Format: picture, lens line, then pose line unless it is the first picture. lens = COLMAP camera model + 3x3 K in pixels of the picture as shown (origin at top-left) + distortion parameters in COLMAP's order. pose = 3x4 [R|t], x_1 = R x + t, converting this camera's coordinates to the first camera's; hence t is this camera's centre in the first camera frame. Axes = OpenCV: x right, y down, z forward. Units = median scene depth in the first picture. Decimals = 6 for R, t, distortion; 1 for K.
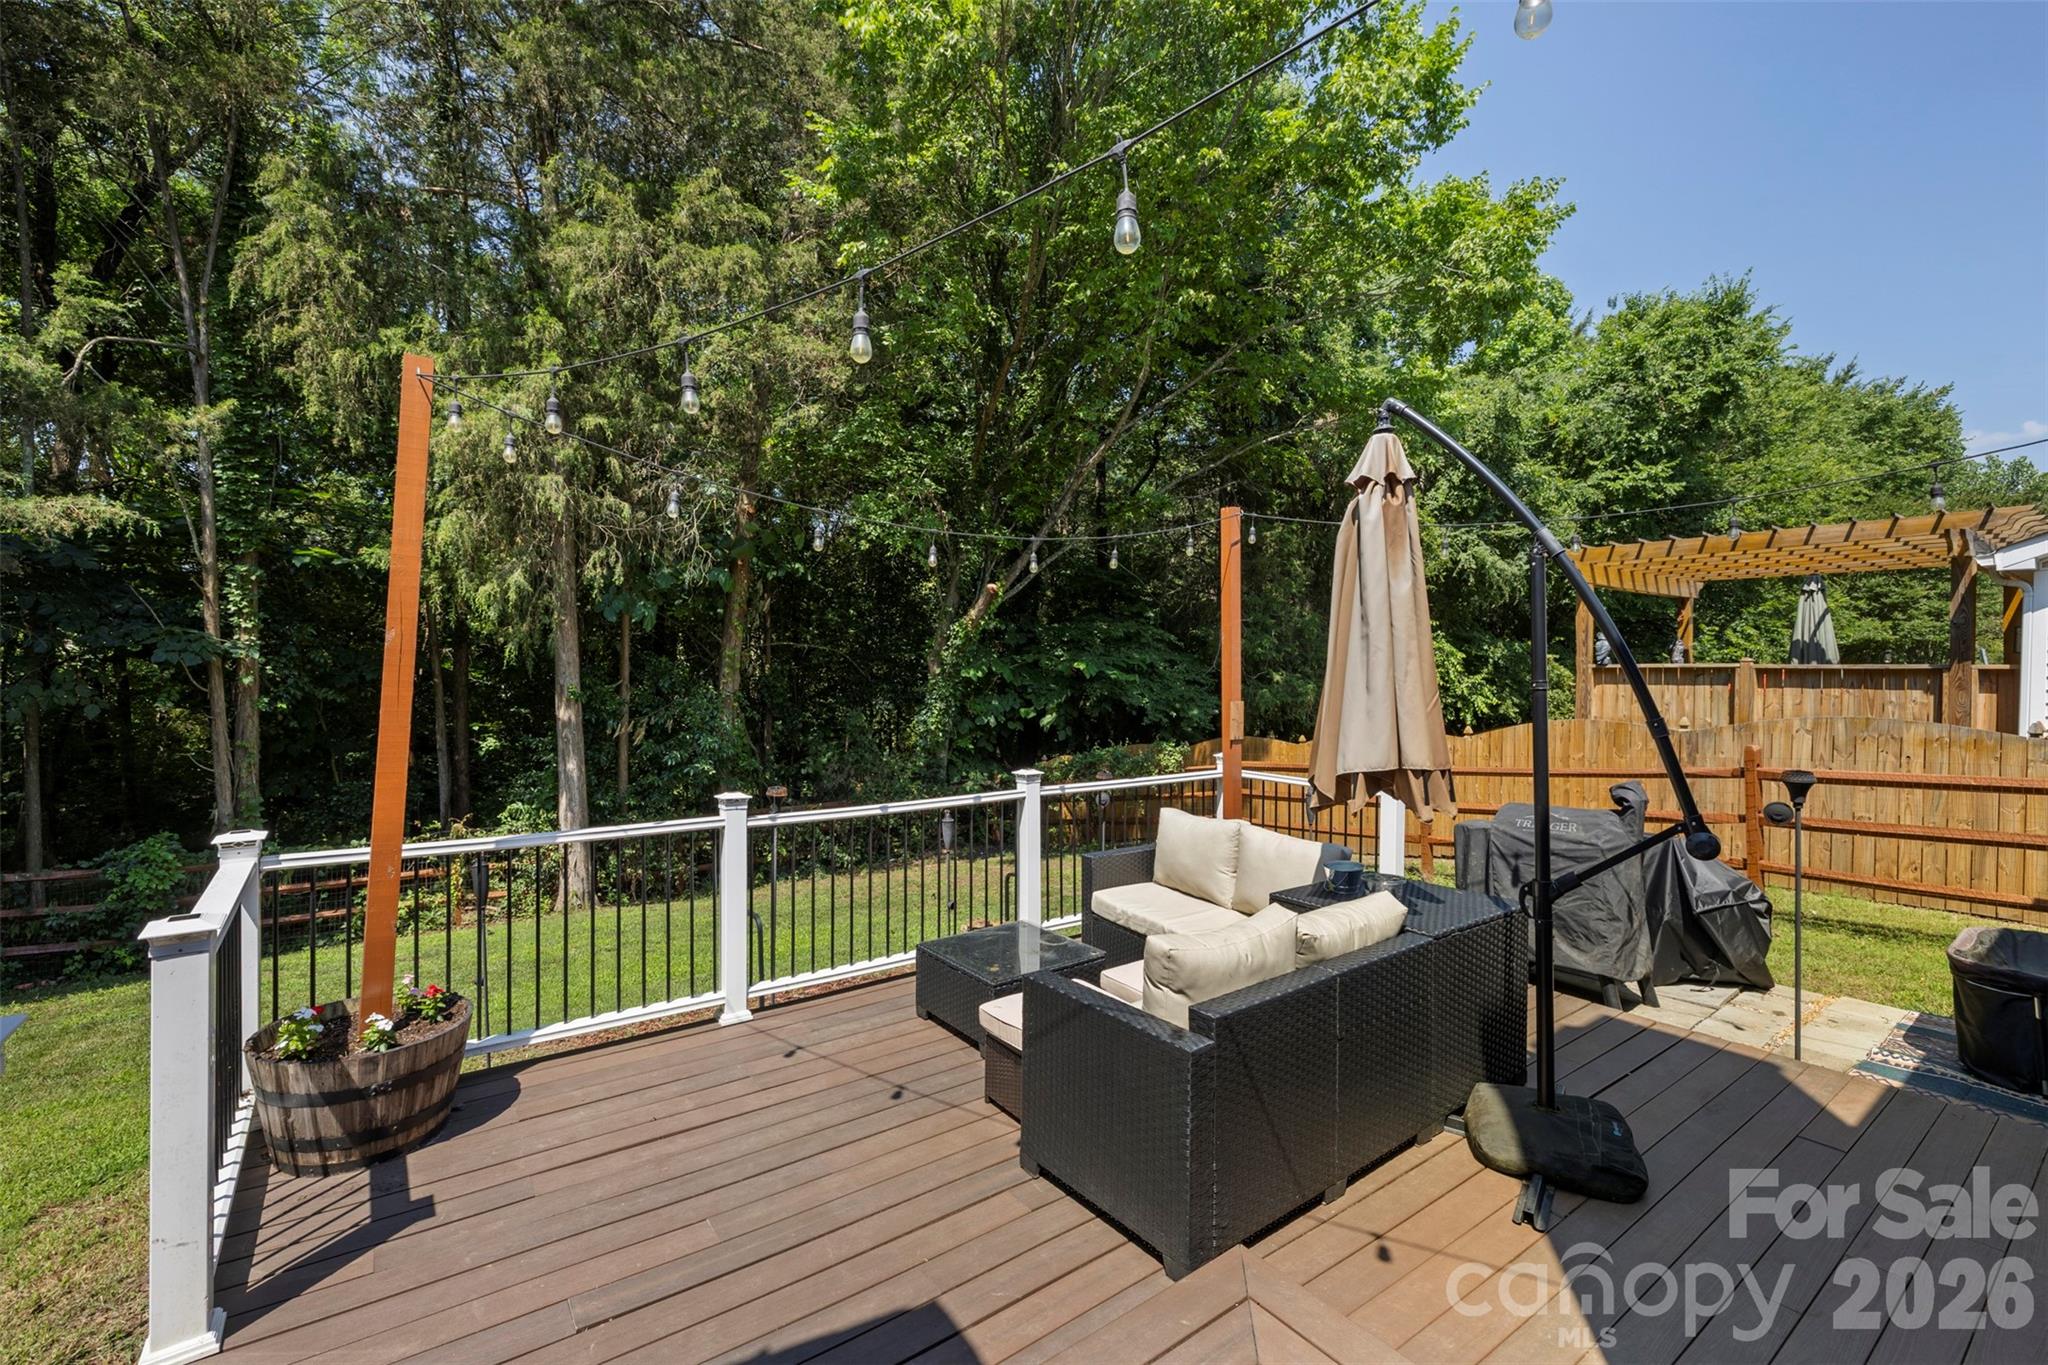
lens RADIAL K [[865.8, 0, 1021.5], [0, 865.8, 674.5], [0, 0, 1]] dist [0.004887, 0.000015]
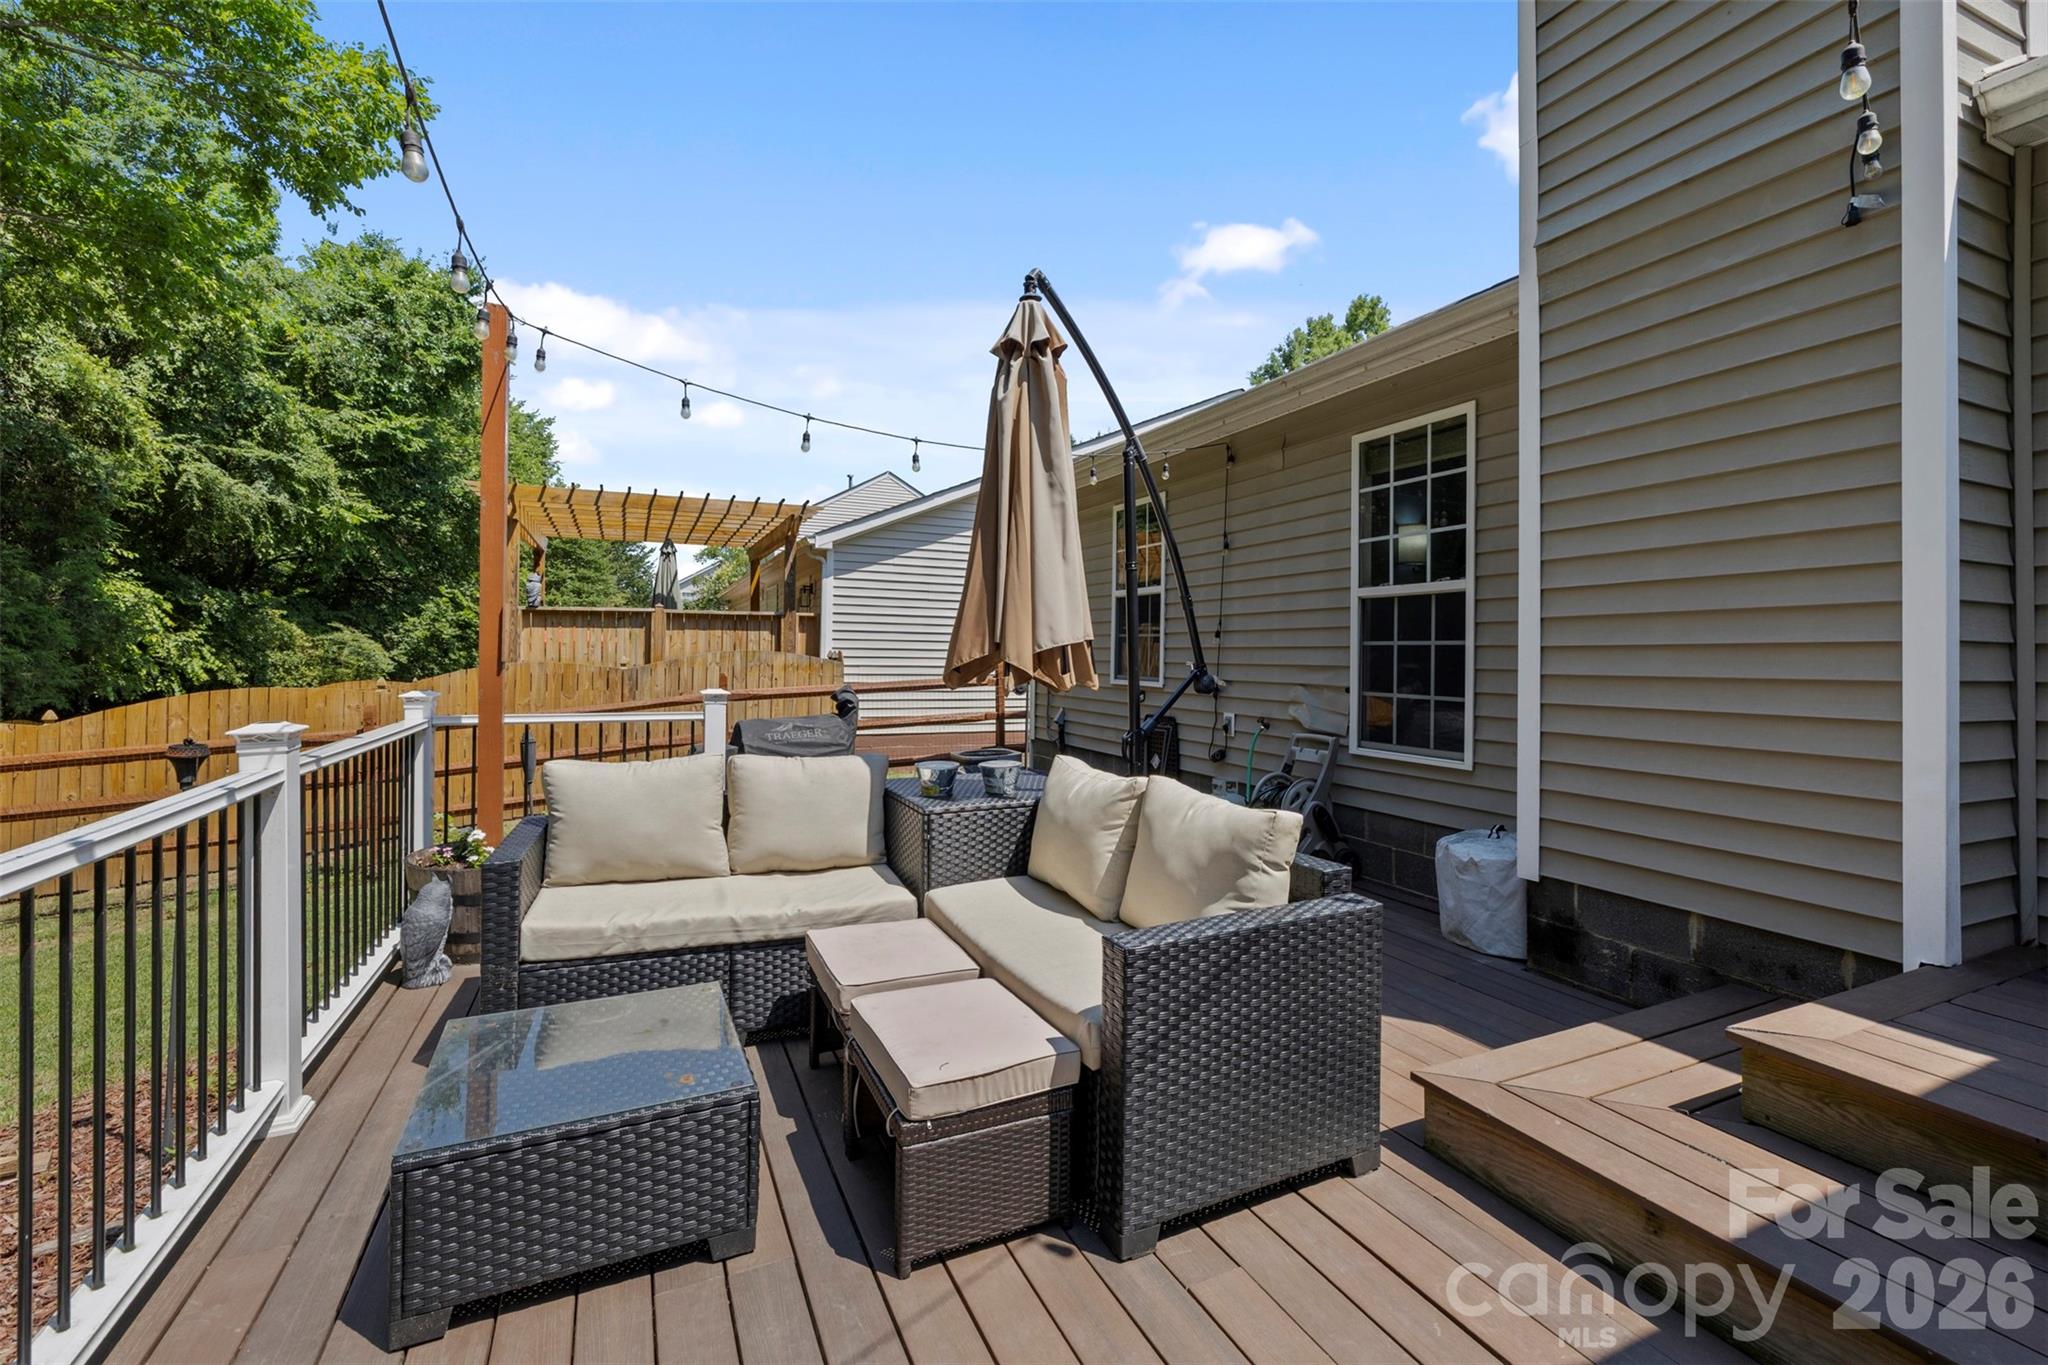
lens RADIAL K [[879.5, 0, 1019.0], [0, 879.5, 637.3], [0, 0, 1]] dist [-0.000636, 0.000038]
pose [[0.193977, 0.012224, 0.980930, -0.095209], [0.004720, 0.999899, -0.013394, 0.019685], [-0.980995, 0.007228, 0.193899, 0.141983]]
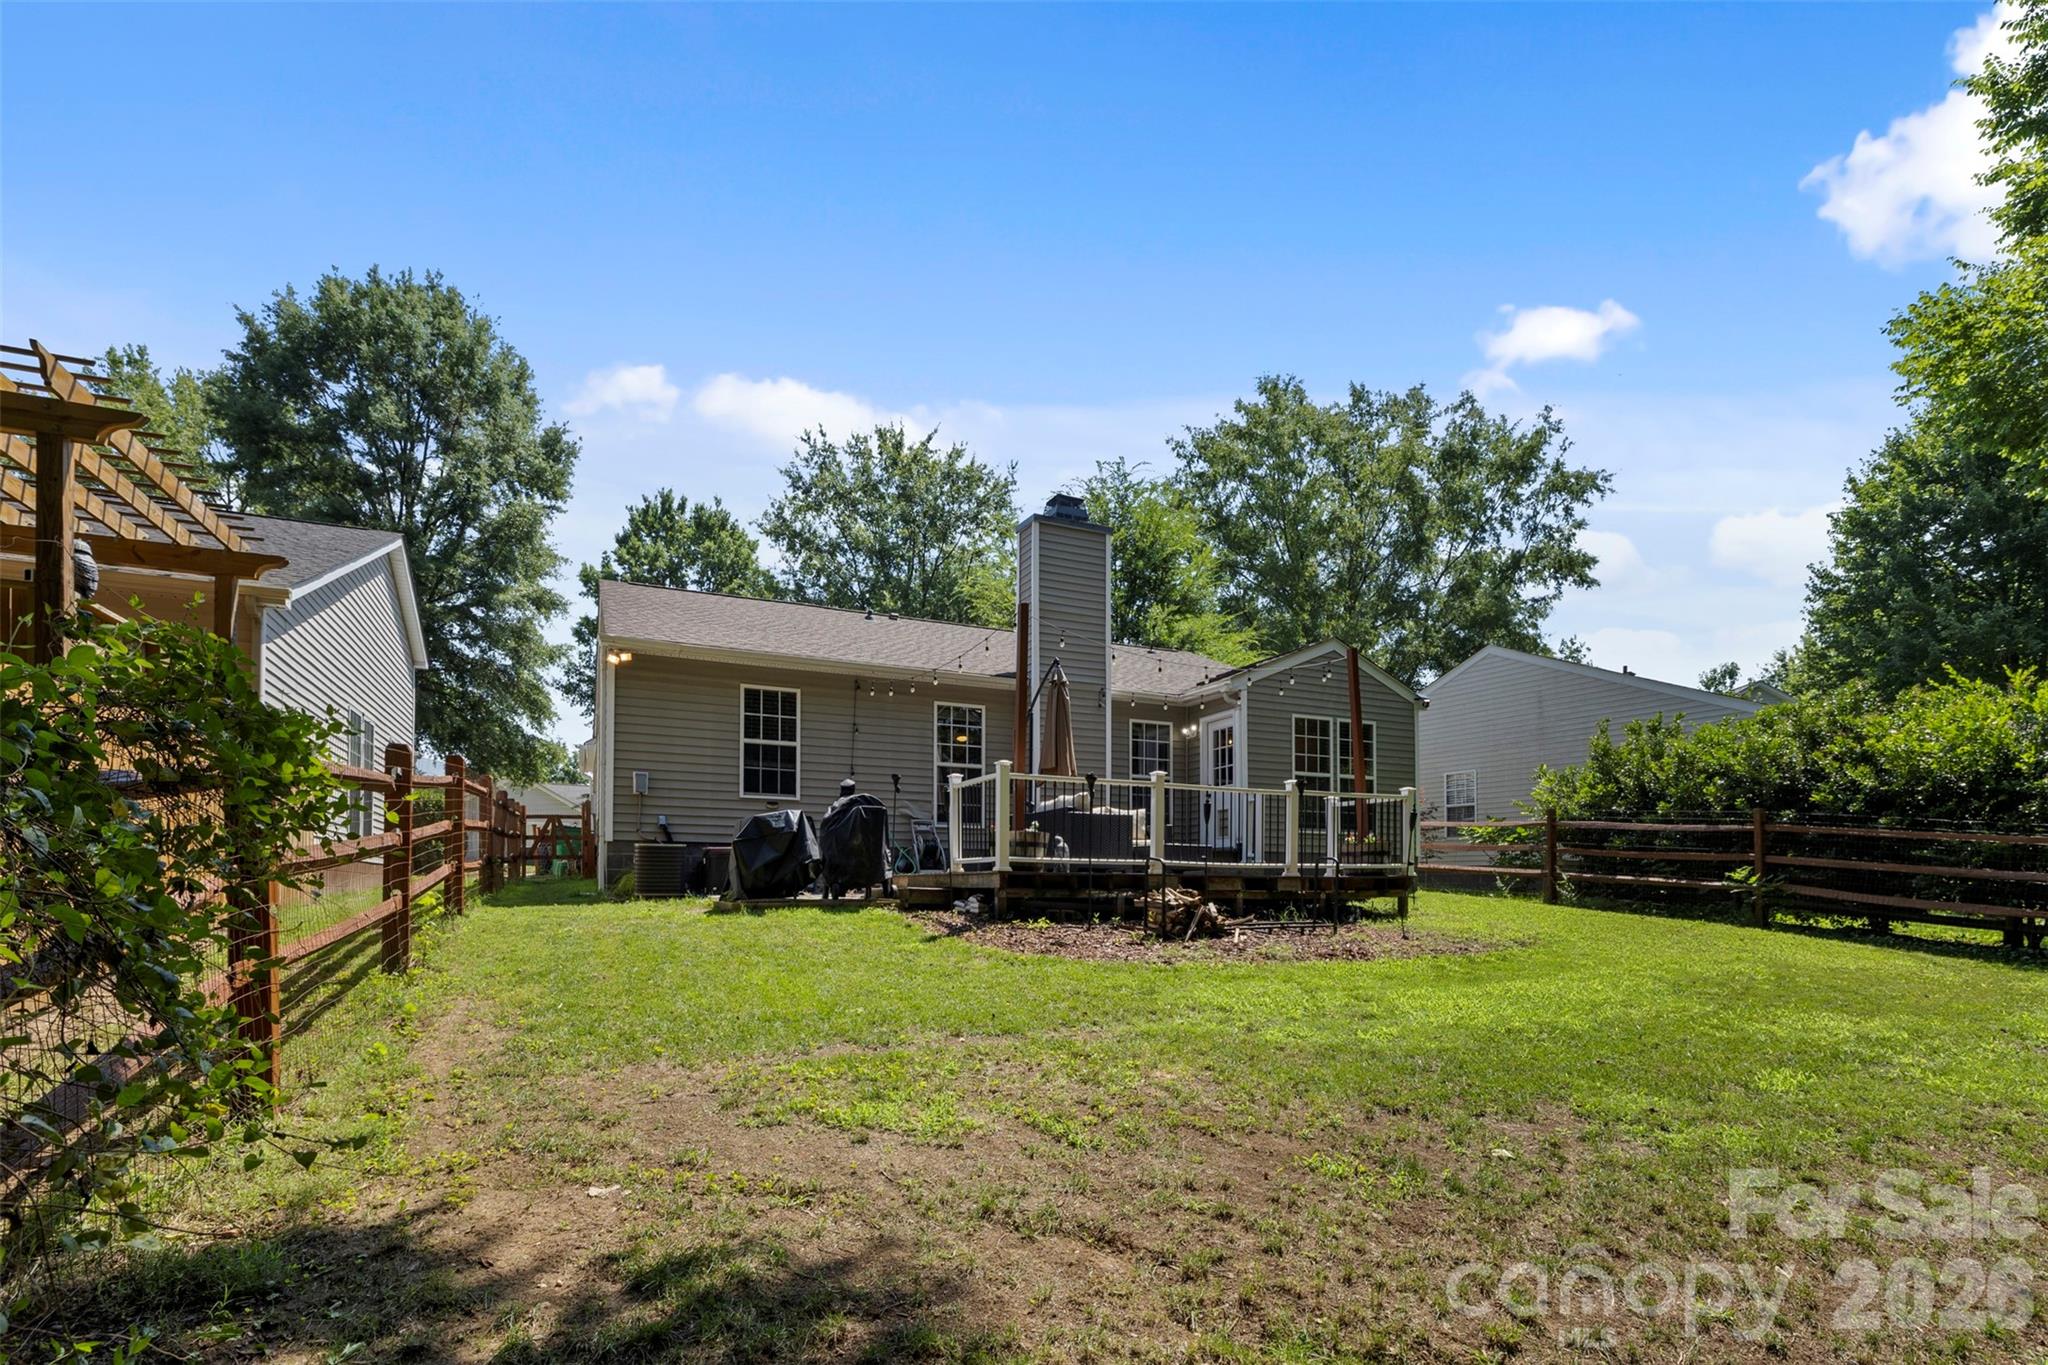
lens RADIAL K [[1002.5, 0, 1018.1], [0, 1002.5, 855.4], [0, 0, 1]] dist [-0.003476, 0.000262]
pose [[-0.982430, -0.005758, 0.186541, -0.025415], [-0.010205, 0.999686, -0.022887, 0.084788], [-0.186351, -0.024388, -0.982181, 0.780103]]
